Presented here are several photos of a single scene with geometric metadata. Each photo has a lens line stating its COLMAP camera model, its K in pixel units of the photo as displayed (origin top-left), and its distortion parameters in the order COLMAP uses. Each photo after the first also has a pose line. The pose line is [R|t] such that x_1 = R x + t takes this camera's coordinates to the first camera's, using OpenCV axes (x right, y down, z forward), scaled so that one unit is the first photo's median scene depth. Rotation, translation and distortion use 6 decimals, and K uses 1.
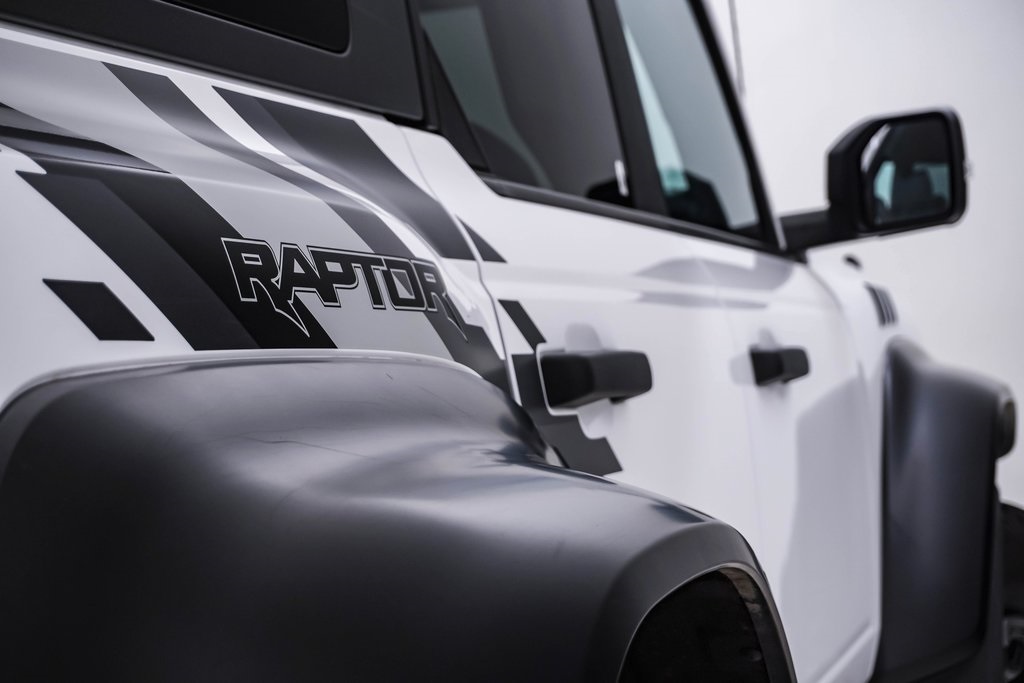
lens RADIAL K [[2196.0, 0, 512.0], [0, 2196.0, 341.5], [0, 0, 1]] dist [-0.029646, -0.060078]
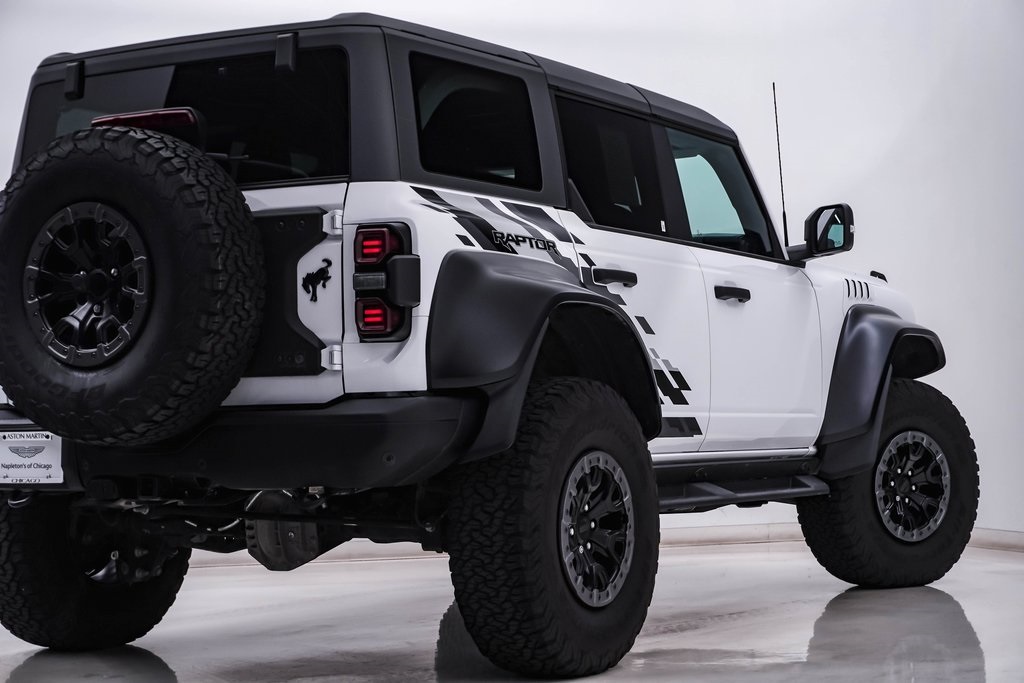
lens RADIAL K [[2048.1, 0, 512.0], [0, 2048.1, 341.5], [0, 0, 1]] dist [0.017117, 0.369584]
pose [[0.970309, 0.031077, -0.239863, 0.861821], [-0.037789, 0.999011, -0.023432, 0.260054], [0.238898, 0.031800, 0.970524, -2.941848]]
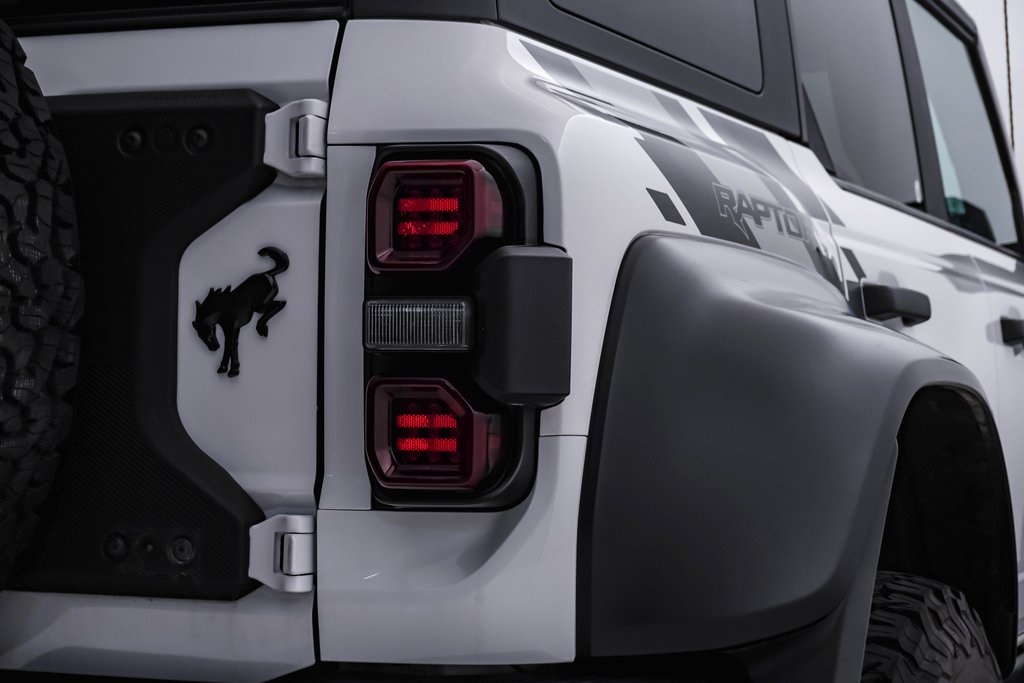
lens RADIAL K [[2048.1, 0, 512.0], [0, 2048.1, 341.5], [0, 0, 1]] dist [0.017117, 0.369584]
pose [[0.988373, 0.064603, -0.137640, -0.037416], [-0.067143, 0.997647, -0.013887, 0.100974], [0.136419, 0.022967, 0.990385, -0.635891]]
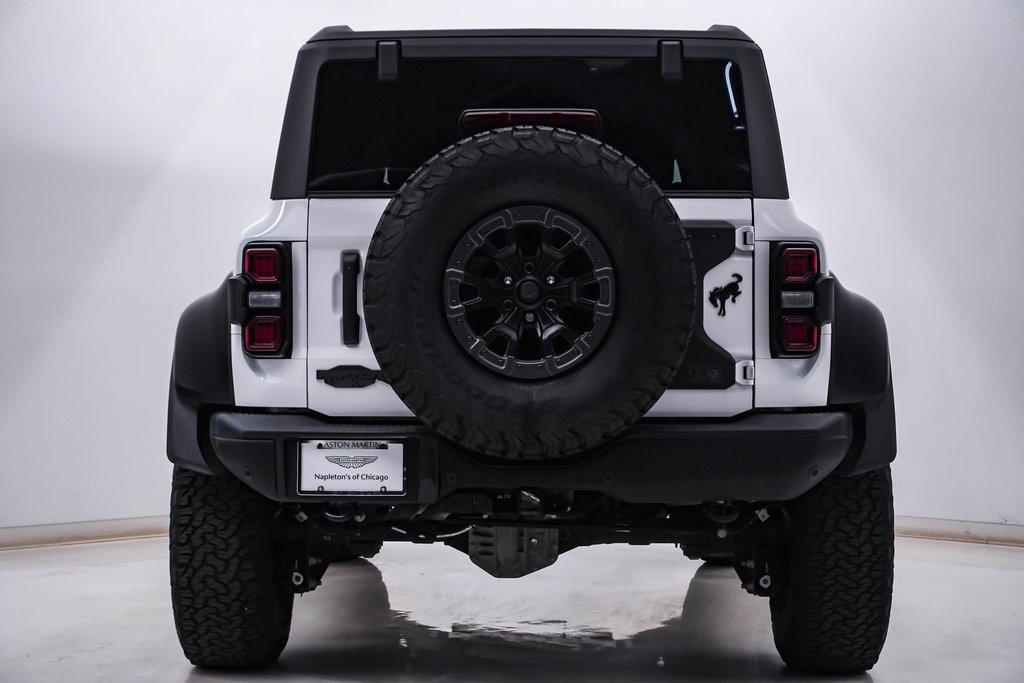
lens RADIAL K [[2151.9, 0, 512.0], [0, 2151.9, 341.5], [0, 0, 1]] dist [-0.010829, 0.225597]
pose [[0.961899, 0.058502, 0.267071, -1.766574], [-0.057577, 0.998277, -0.011302, 0.227448], [-0.267272, -0.004505, 0.963610, -3.093588]]
